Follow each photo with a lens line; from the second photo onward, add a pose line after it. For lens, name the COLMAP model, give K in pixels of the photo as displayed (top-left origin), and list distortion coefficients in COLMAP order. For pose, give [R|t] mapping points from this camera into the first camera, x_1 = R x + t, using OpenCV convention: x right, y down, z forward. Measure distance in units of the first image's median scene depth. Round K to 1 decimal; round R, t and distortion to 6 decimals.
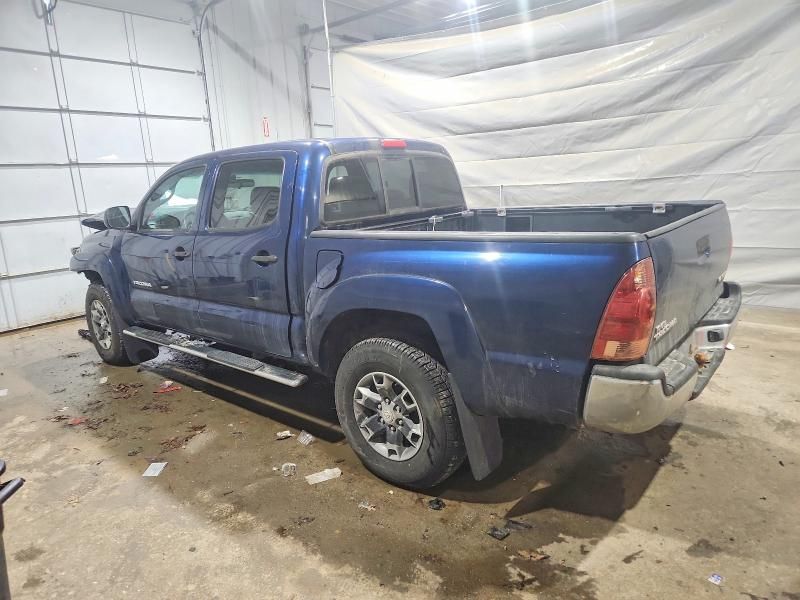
lens RADIAL K [[562.2, 0, 400.0], [0, 562.2, 300.0], [0, 0, 1]] dist [0.007145, -0.008470]
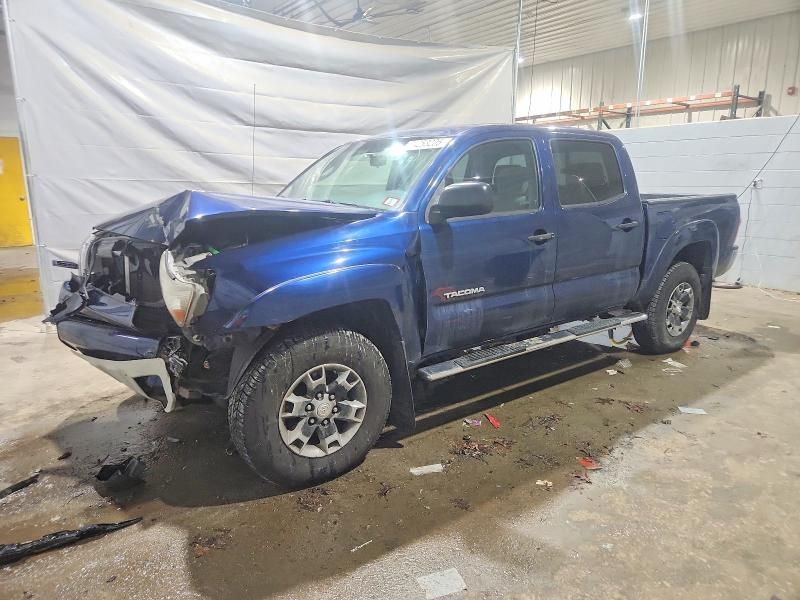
lens RADIAL K [[546.5, 0, 400.7], [0, 546.5, 312.7], [0, 0, 1]] dist [0.007341, 0.001574]
pose [[0.183115, -0.170561, 0.968183, -1.144365], [0.190215, 0.972371, 0.135323, -0.109856], [-0.964514, 0.159383, 0.210499, 0.944307]]
